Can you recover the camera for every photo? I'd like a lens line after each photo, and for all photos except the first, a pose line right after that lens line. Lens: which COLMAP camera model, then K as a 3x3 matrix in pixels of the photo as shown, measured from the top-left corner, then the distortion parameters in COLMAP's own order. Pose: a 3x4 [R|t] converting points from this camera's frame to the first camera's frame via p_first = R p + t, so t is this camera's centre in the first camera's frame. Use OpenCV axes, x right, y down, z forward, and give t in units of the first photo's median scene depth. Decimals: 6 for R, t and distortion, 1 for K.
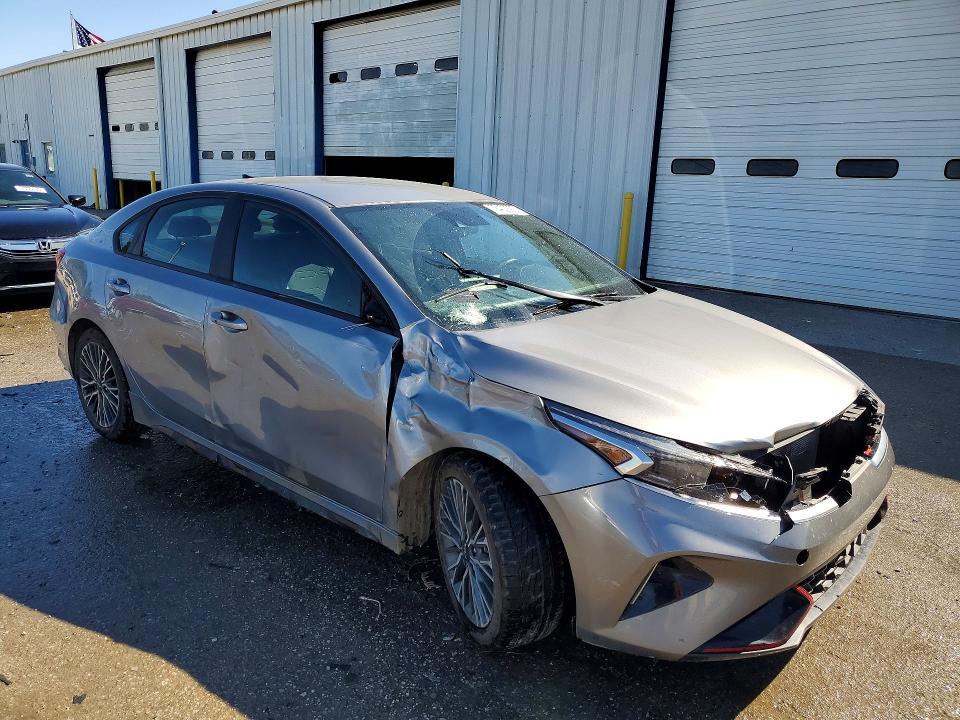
lens RADIAL K [[746.7, 0, 462.7], [0, 746.7, 356.1], [0, 0, 1]] dist [0.087936, -0.092852]
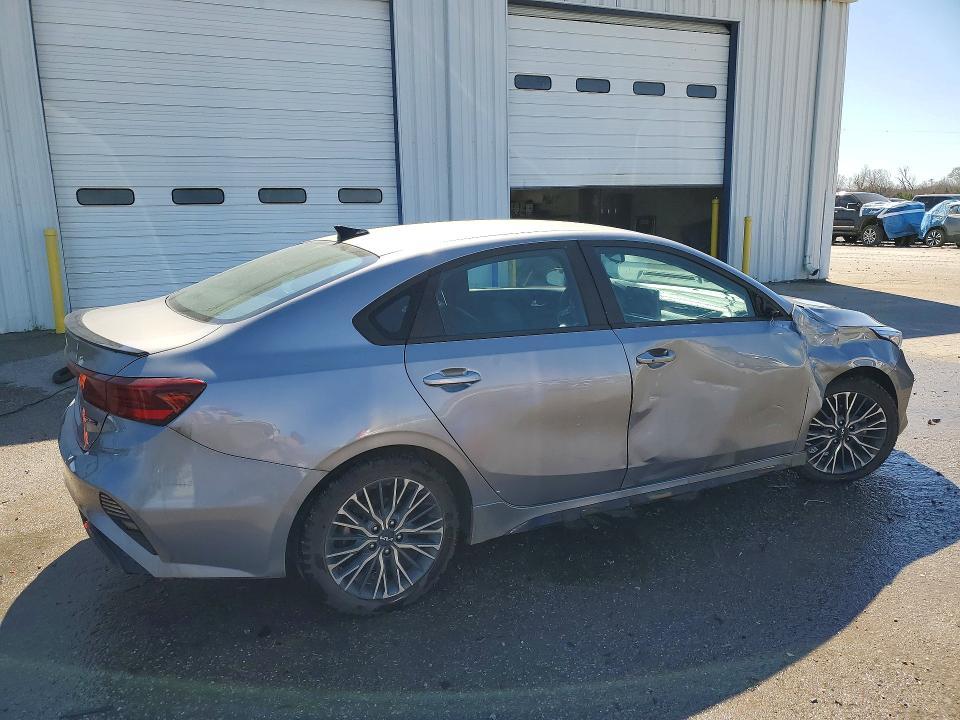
lens RADIAL K [[746.6, 0, 480.0], [0, 746.6, 360.0], [0, 0, 1]] dist [0.025508, 0.001990]
pose [[0.345528, -0.227755, 0.910350, -0.423827], [0.245759, 0.958204, 0.146449, -0.080543], [-0.905656, 0.173124, 0.387060, 0.258627]]
